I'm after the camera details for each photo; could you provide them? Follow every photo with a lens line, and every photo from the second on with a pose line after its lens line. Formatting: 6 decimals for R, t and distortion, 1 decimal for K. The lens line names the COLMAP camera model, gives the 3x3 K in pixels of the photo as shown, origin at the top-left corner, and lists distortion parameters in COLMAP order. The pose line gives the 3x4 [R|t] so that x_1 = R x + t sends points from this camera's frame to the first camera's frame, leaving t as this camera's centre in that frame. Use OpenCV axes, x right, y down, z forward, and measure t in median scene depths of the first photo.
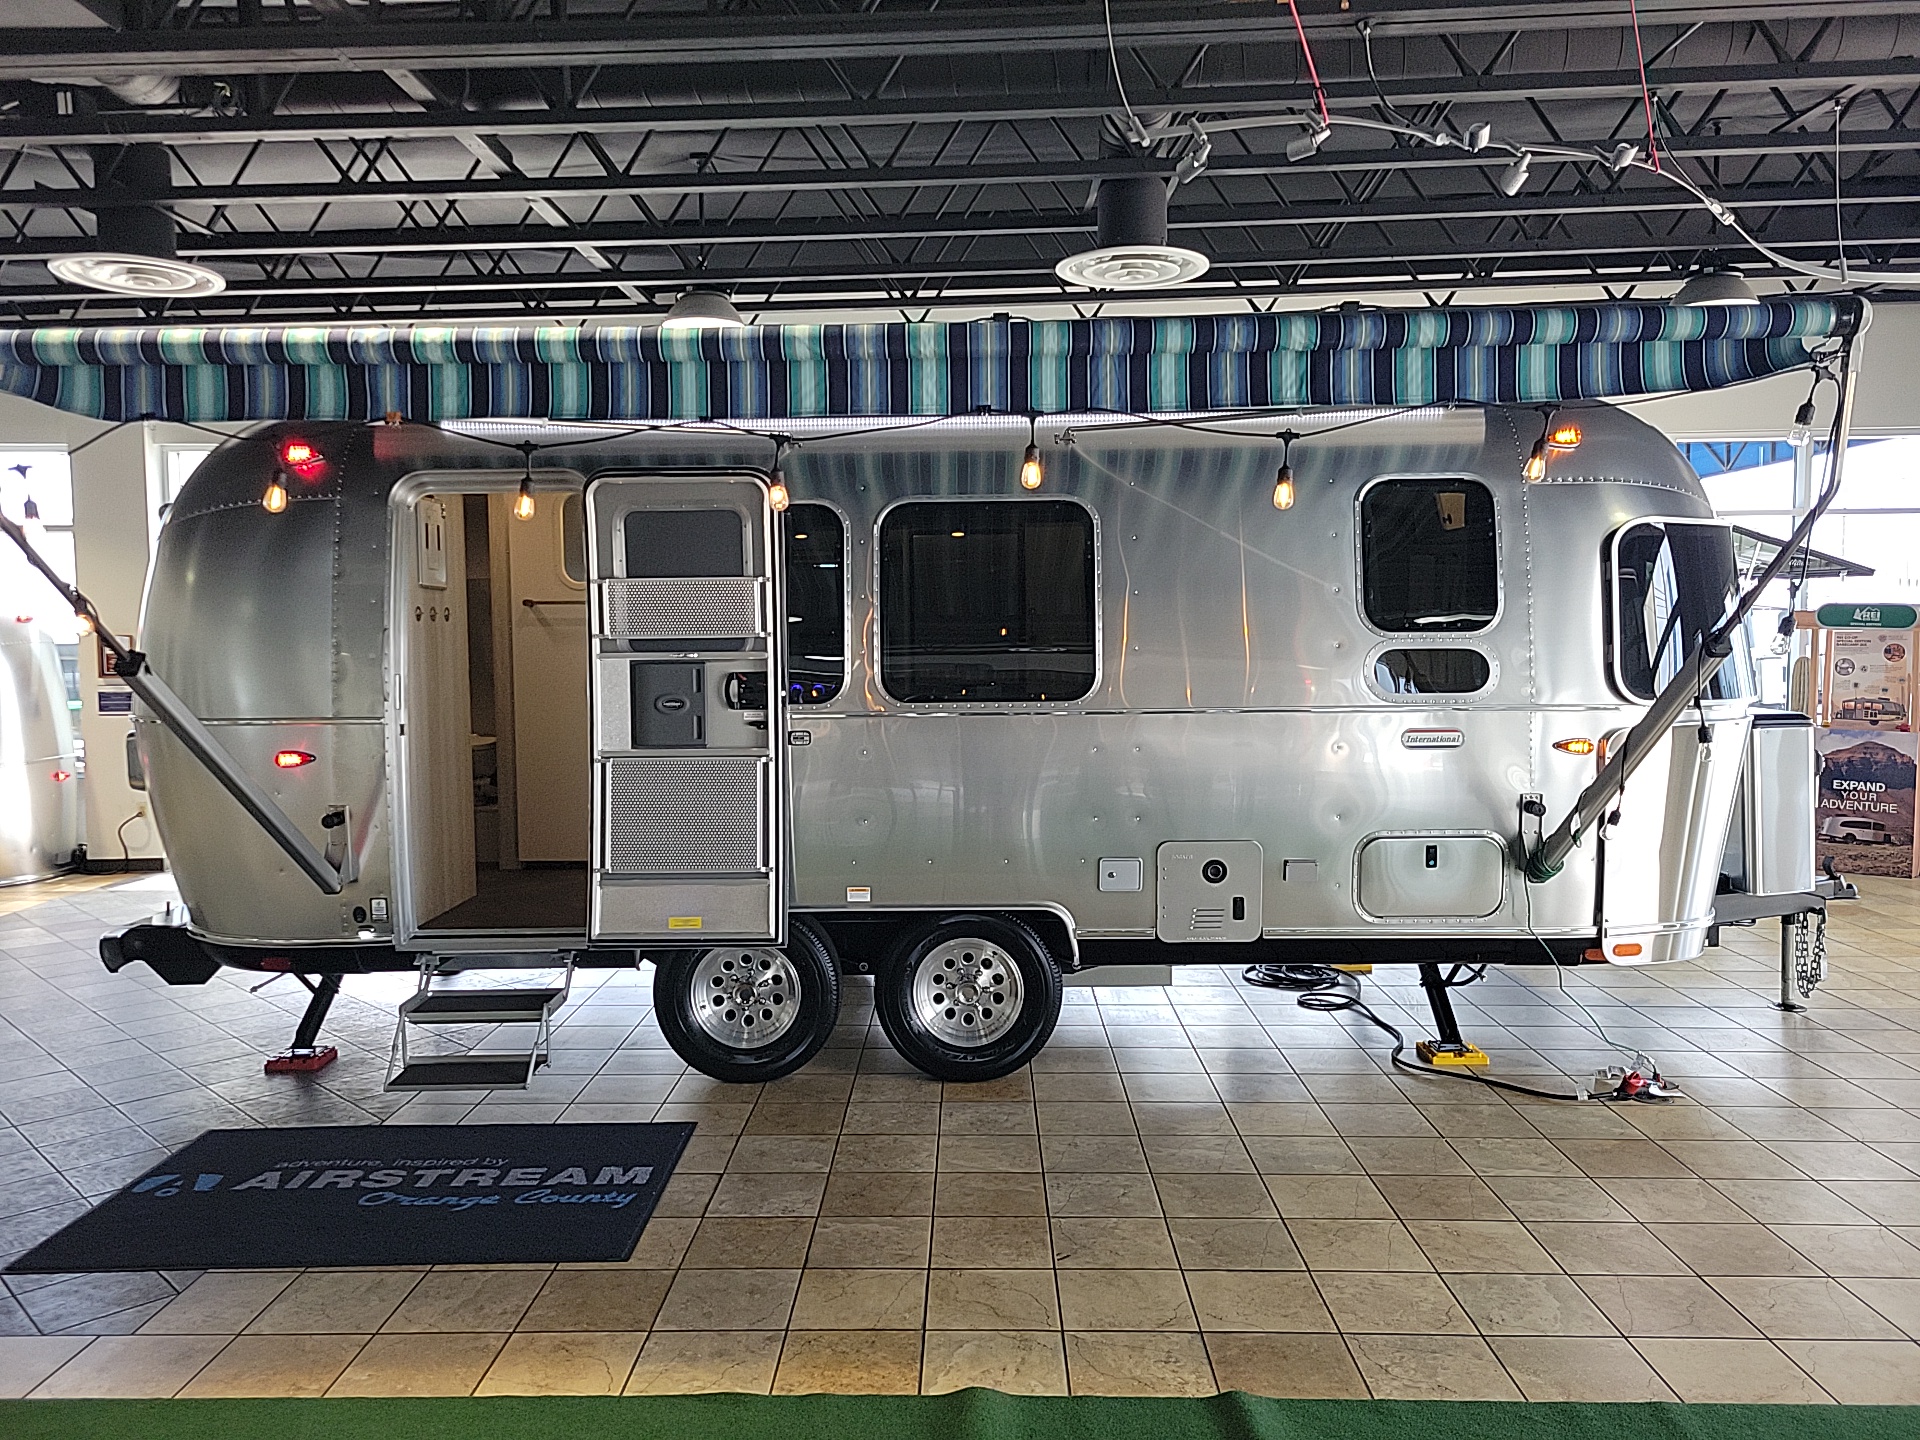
lens RADIAL K [[1461.6, 0, 962.7], [0, 1461.6, 721.0], [0, 0, 1]] dist [0.018575, -0.000642]
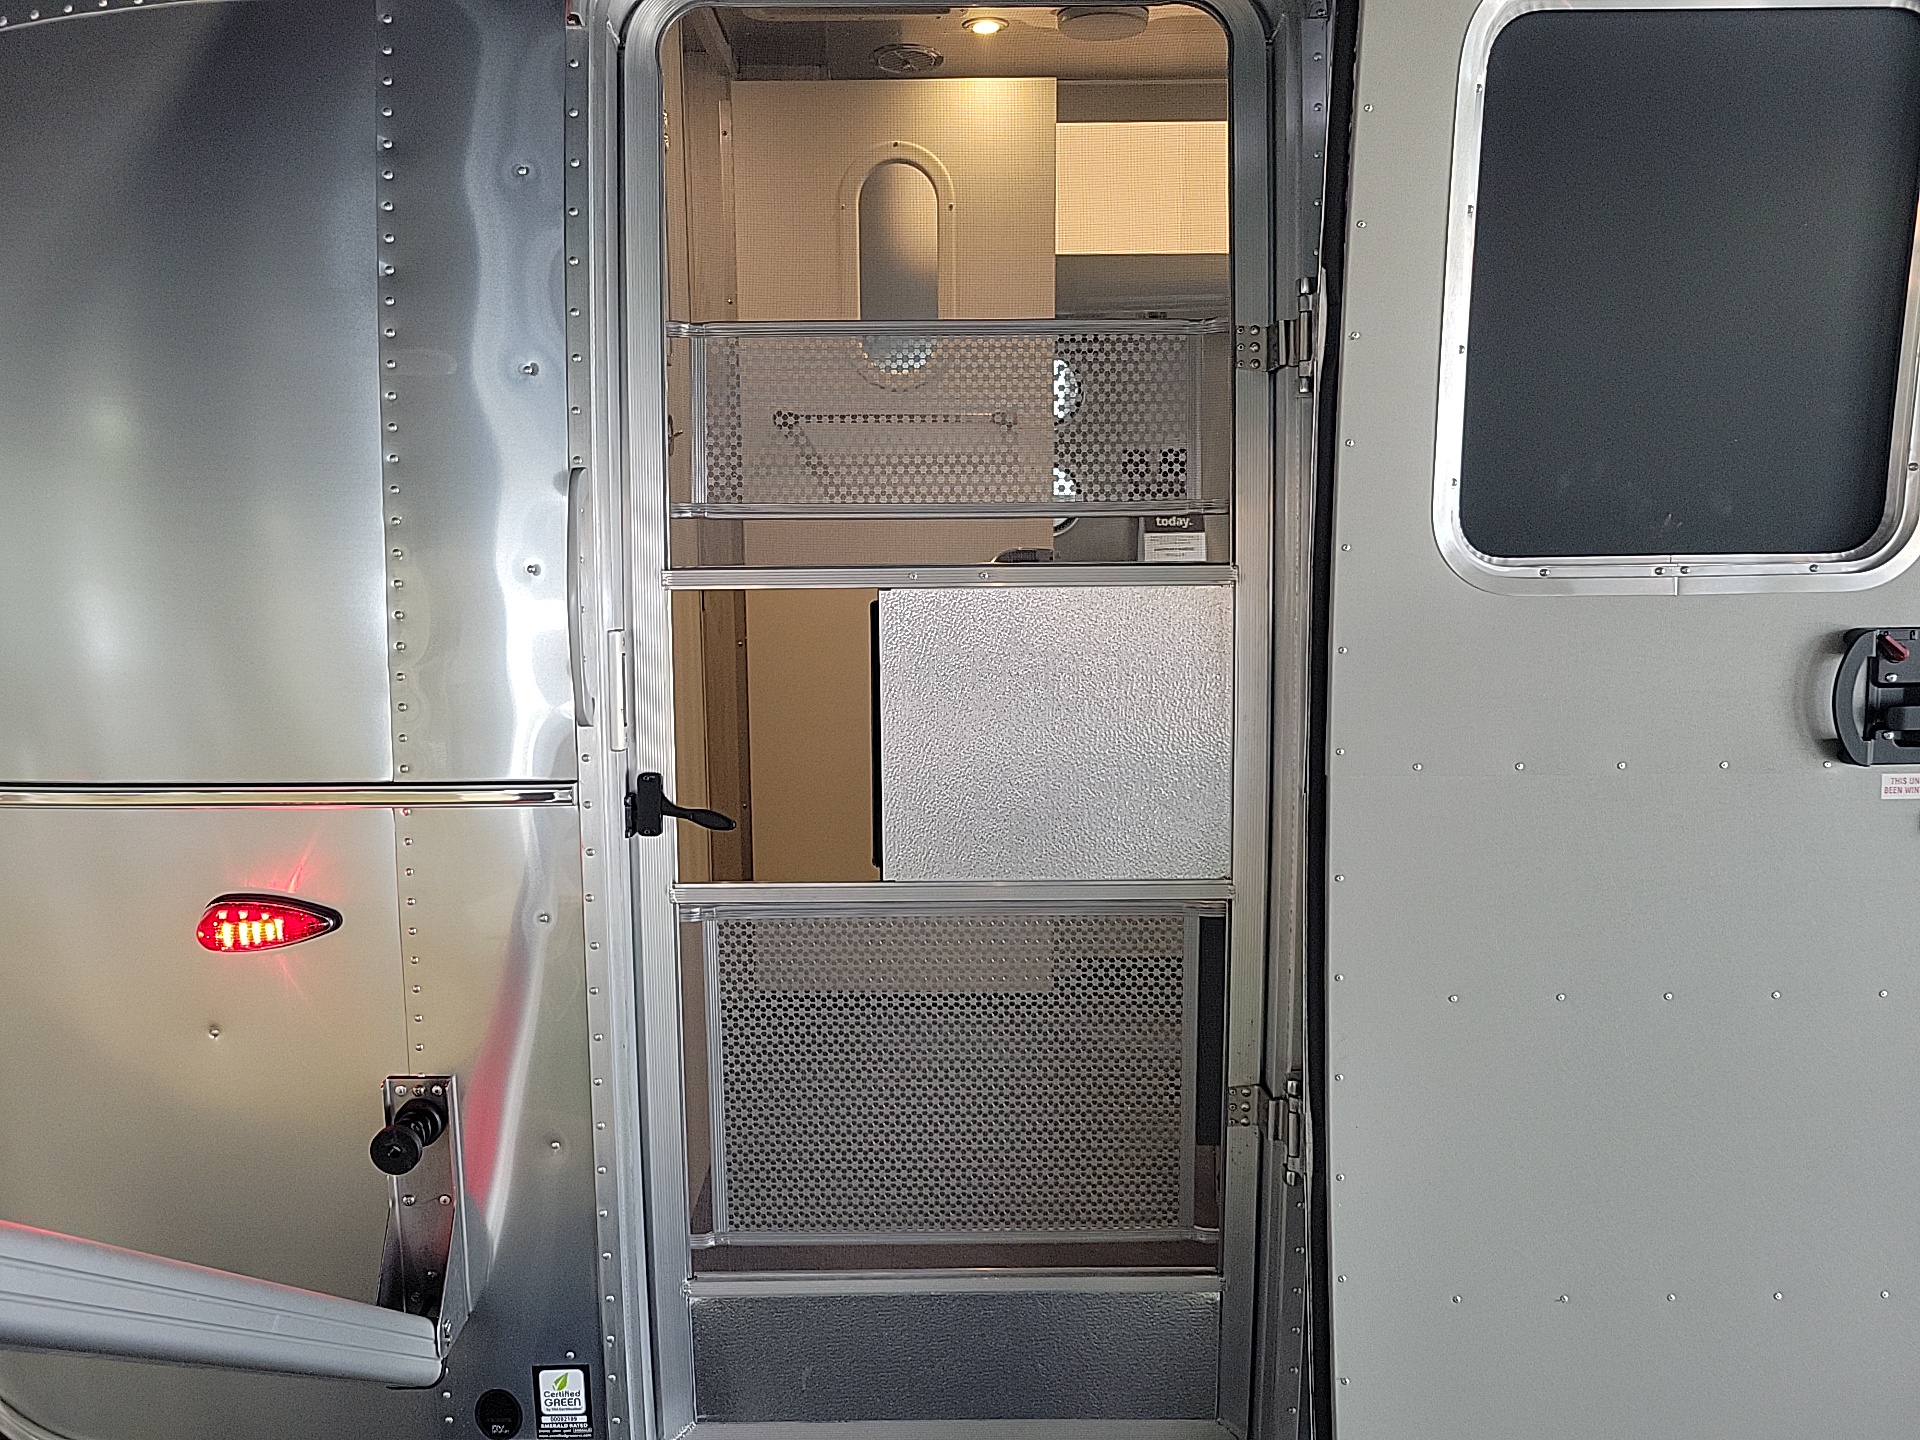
lens RADIAL K [[1469.8, 0, 960.0], [0, 1469.8, 720.0], [0, 0, 1]] dist [0.006852, -0.001804]
pose [[0.999699, 0.000588, 0.024518, -0.332393], [-0.002808, 0.995880, 0.090634, -0.041081], [-0.024363, -0.090676, 0.995582, 0.726381]]
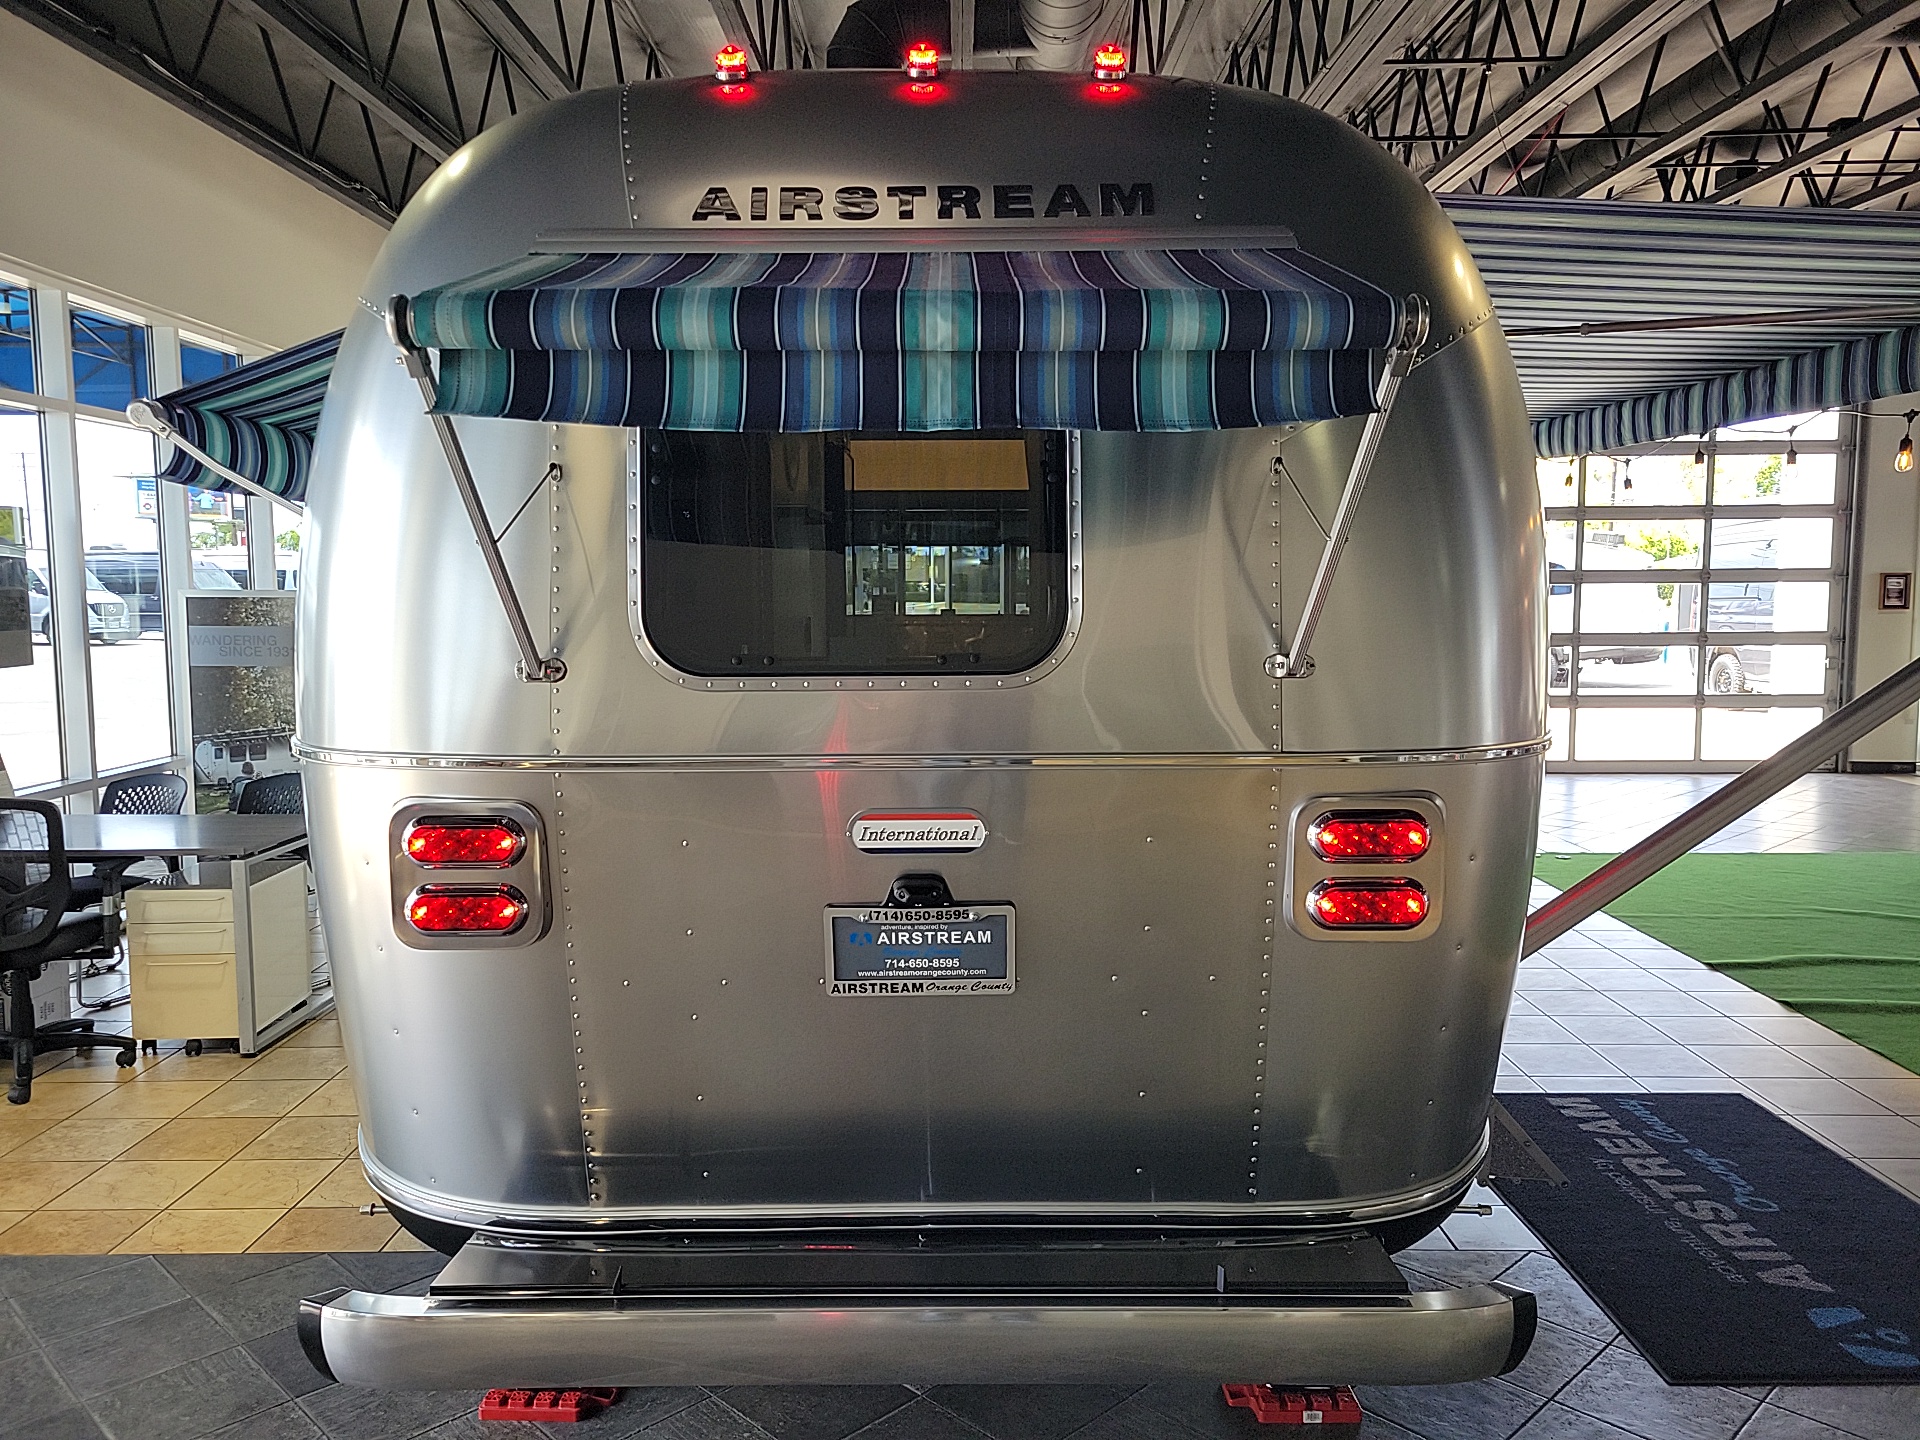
lens RADIAL K [[1449.4, 0, 957.1], [0, 1449.4, 708.8], [0, 0, 1]] dist [0.019829, -0.006023]
pose [[-0.011014, -0.086748, 0.996169, -1.054835], [0.070284, 0.993699, 0.087310, -0.070184], [-0.997466, 0.070976, -0.004847, 1.239918]]
